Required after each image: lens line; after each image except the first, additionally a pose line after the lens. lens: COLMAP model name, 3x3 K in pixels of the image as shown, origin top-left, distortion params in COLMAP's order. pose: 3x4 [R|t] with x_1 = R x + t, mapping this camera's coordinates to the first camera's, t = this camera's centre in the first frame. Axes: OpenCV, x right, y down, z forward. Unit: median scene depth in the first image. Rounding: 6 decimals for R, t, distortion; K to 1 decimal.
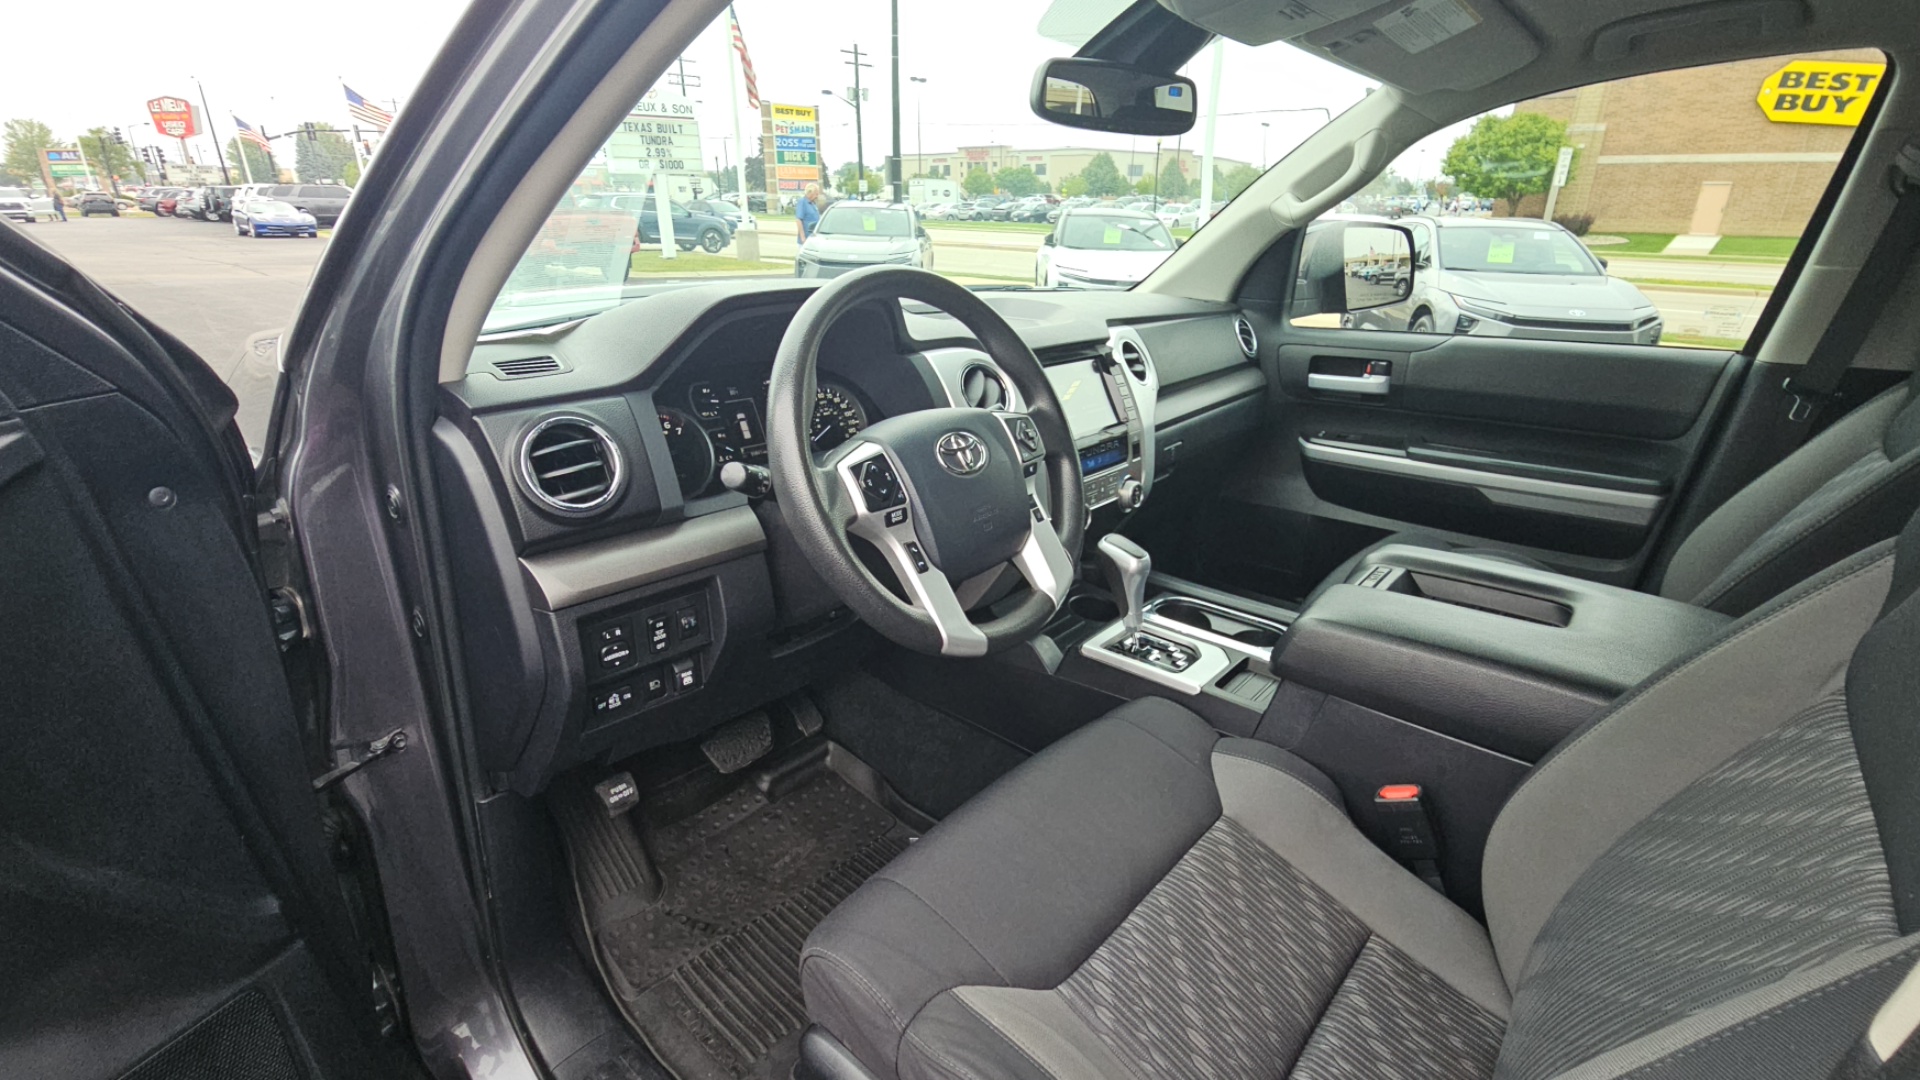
lens RADIAL K [[861.4, 0, 979.5], [0, 861.4, 537.7], [0, 0, 1]] dist [0.008245, -0.006917]
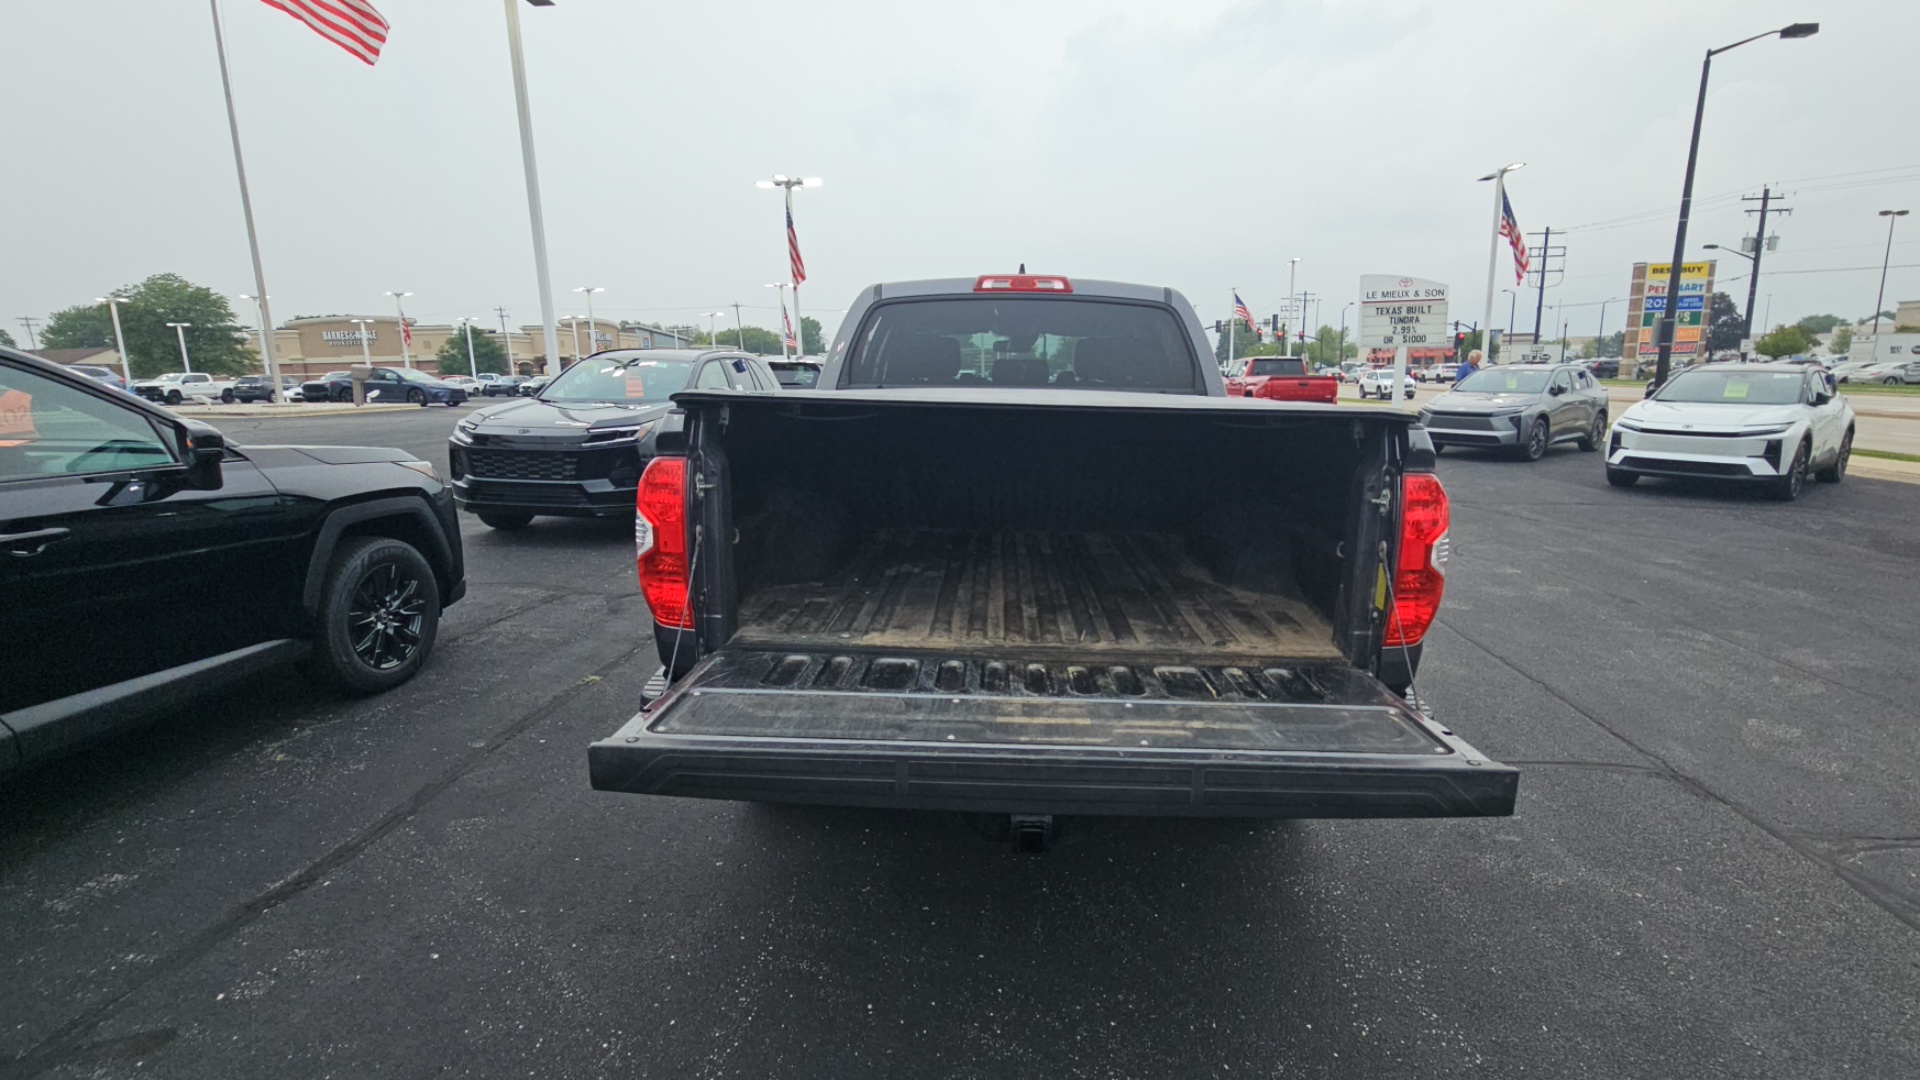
lens RADIAL K [[861.4, 0, 983.2], [0, 861.4, 531.1], [0, 0, 1]] dist [0.008245, -0.006917]
pose [[0.625521, 0.121711, -0.770656, 0.148533], [-0.264429, 0.962369, -0.062641, 0.032656], [0.734031, 0.242967, 0.634165, -0.075488]]
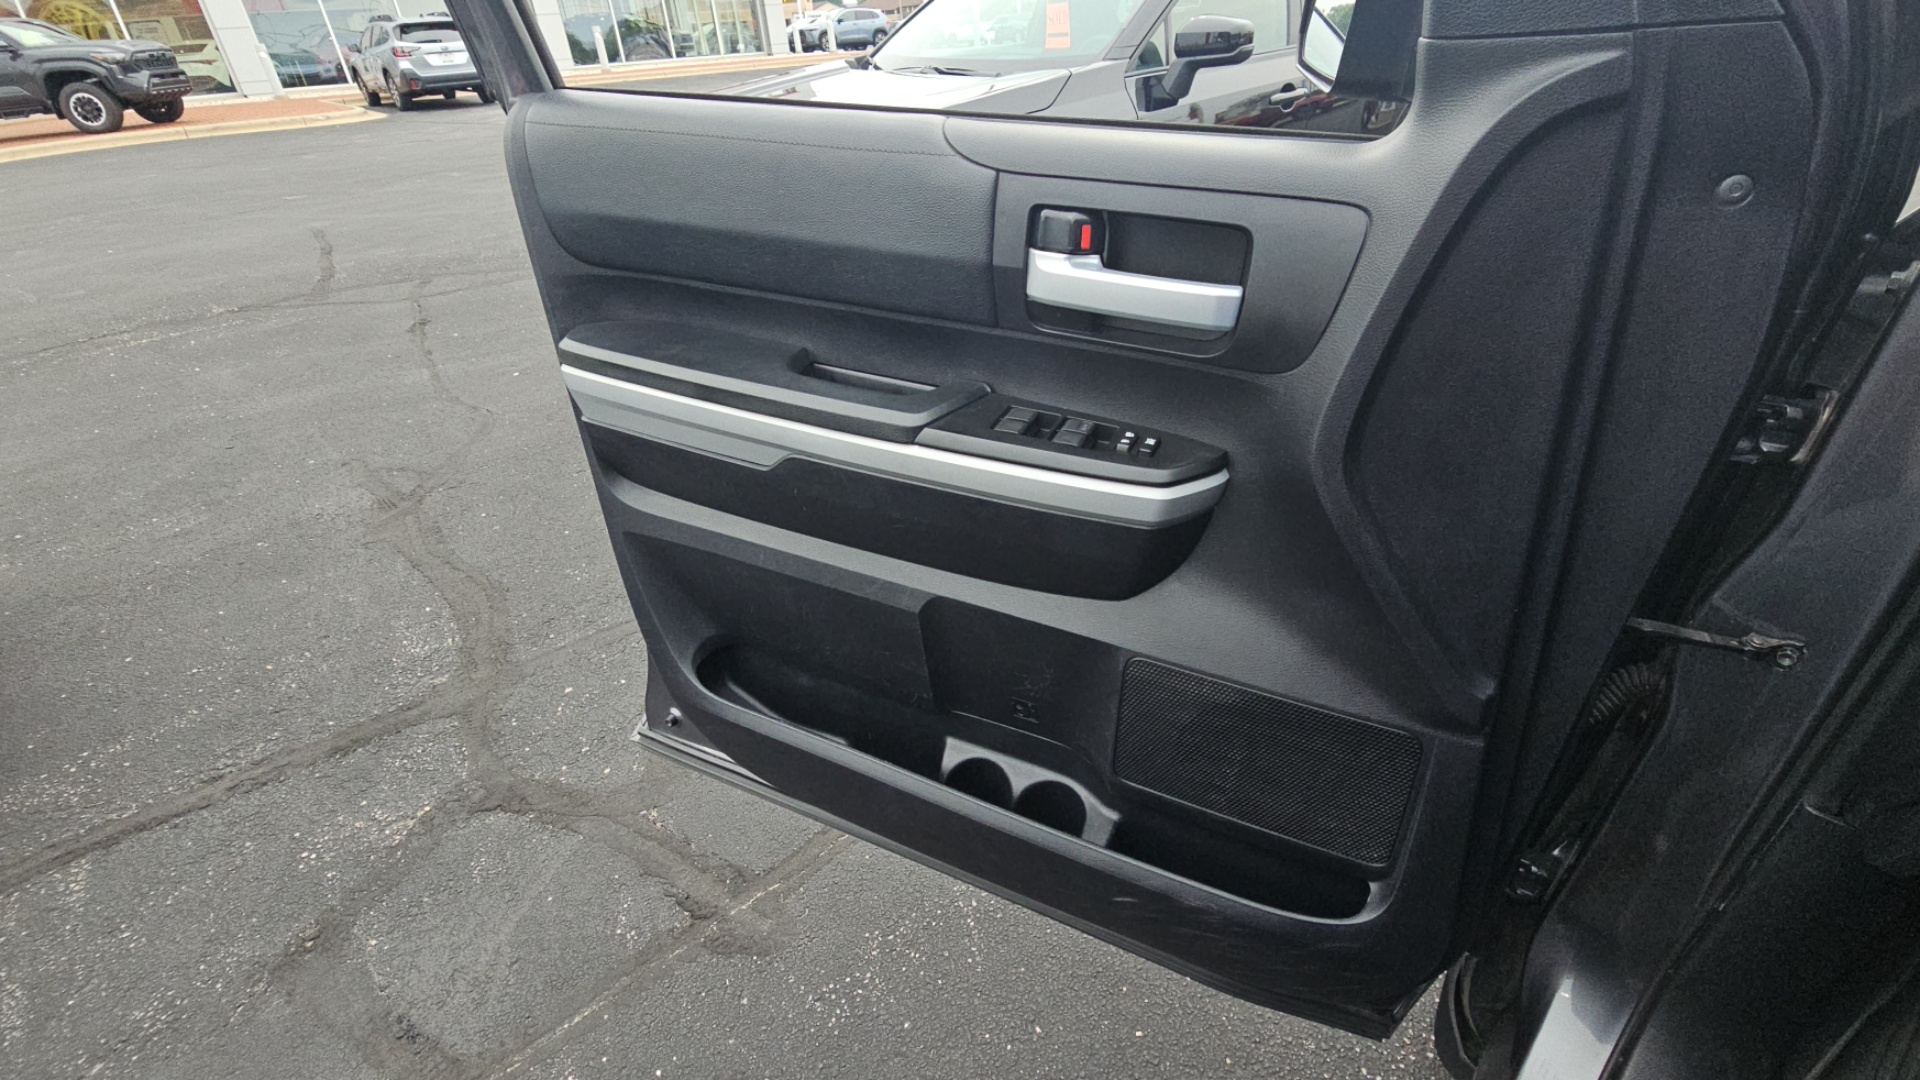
lens RADIAL K [[861.4, 0, 984.5], [0, 861.4, 535.7], [0, 0, 1]] dist [0.008245, -0.006917]
pose [[-0.092155, 0.503919, -0.858821, -0.002325], [-0.312722, 0.804205, 0.505429, 0.000393], [0.945364, 0.315150, 0.083475, 0.009480]]
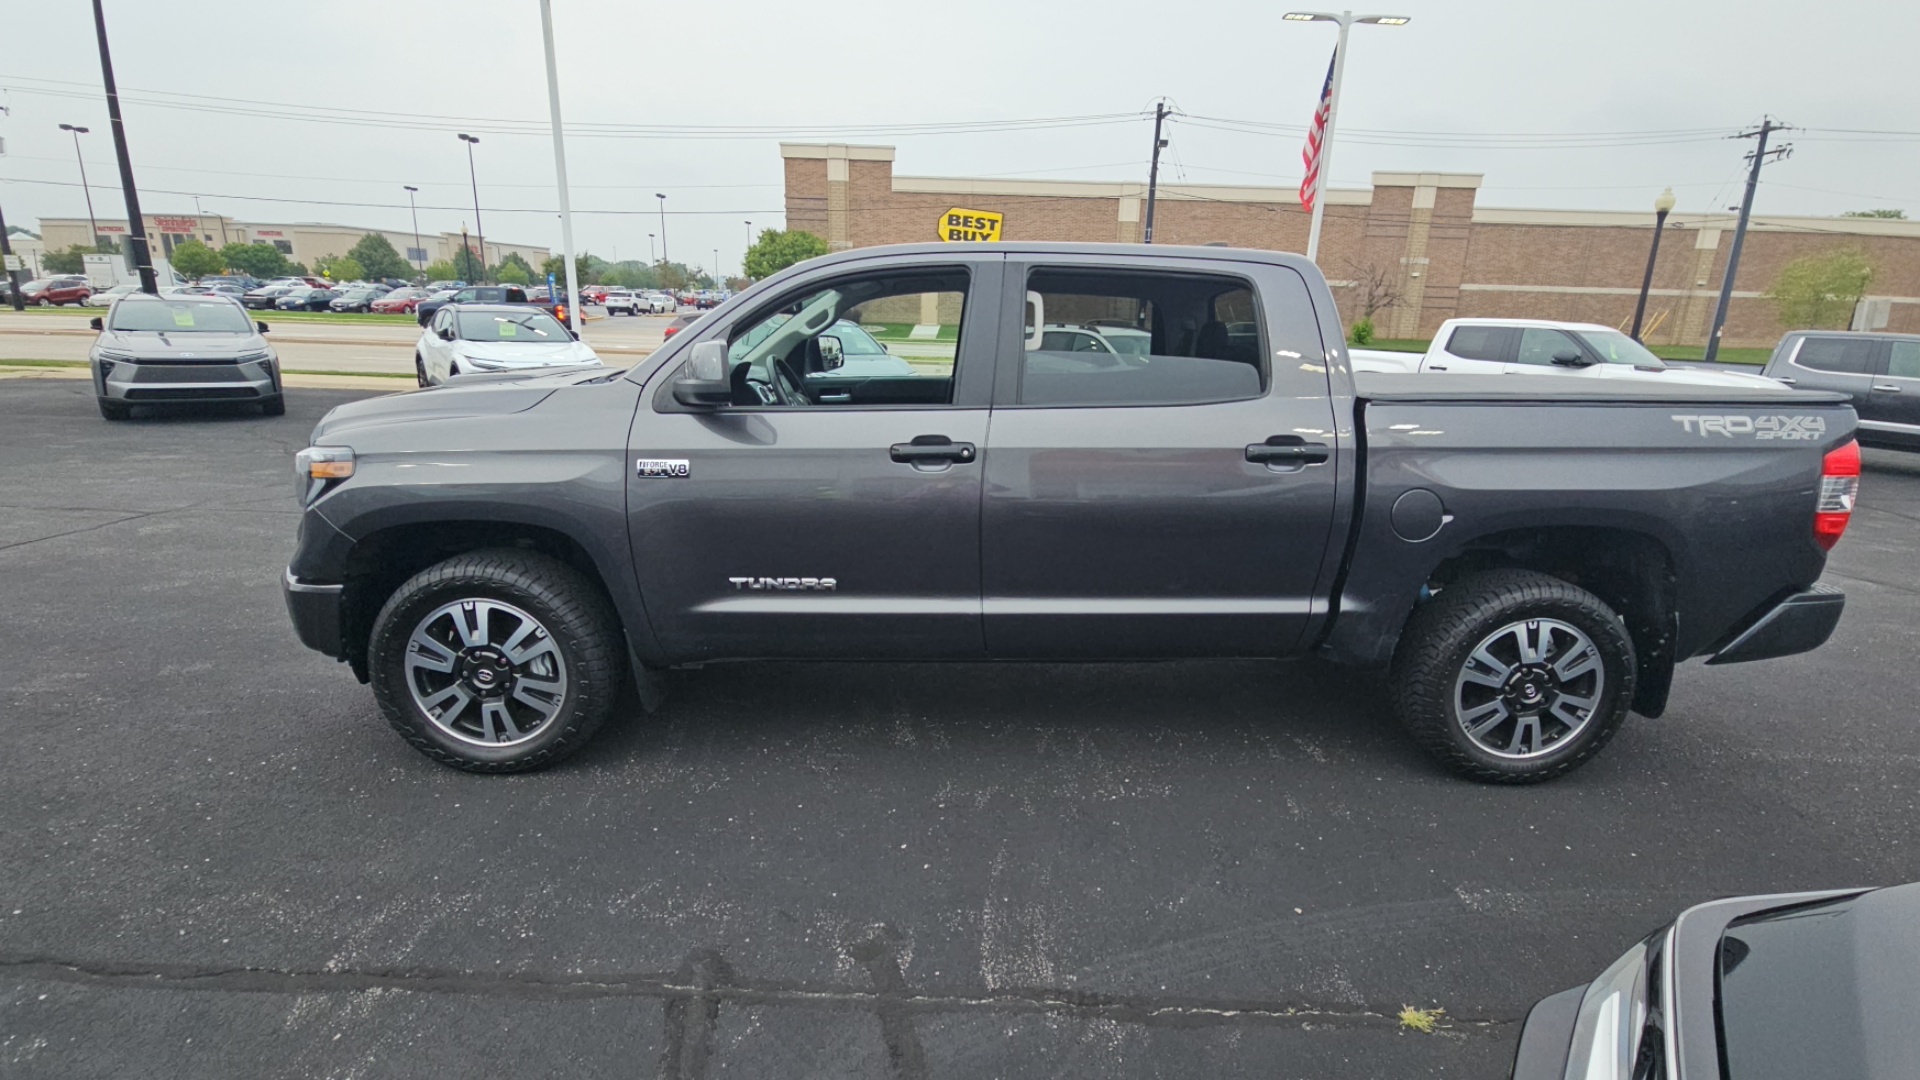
lens RADIAL K [[861.4, 0, 980.8], [0, 861.4, 536.7], [0, 0, 1]] dist [0.008245, -0.006917]
pose [[0.746843, -0.162309, 0.644889, -0.054918], [0.222660, 0.974816, -0.012514, 0.019558], [-0.626617, 0.152937, 0.764174, -0.064430]]
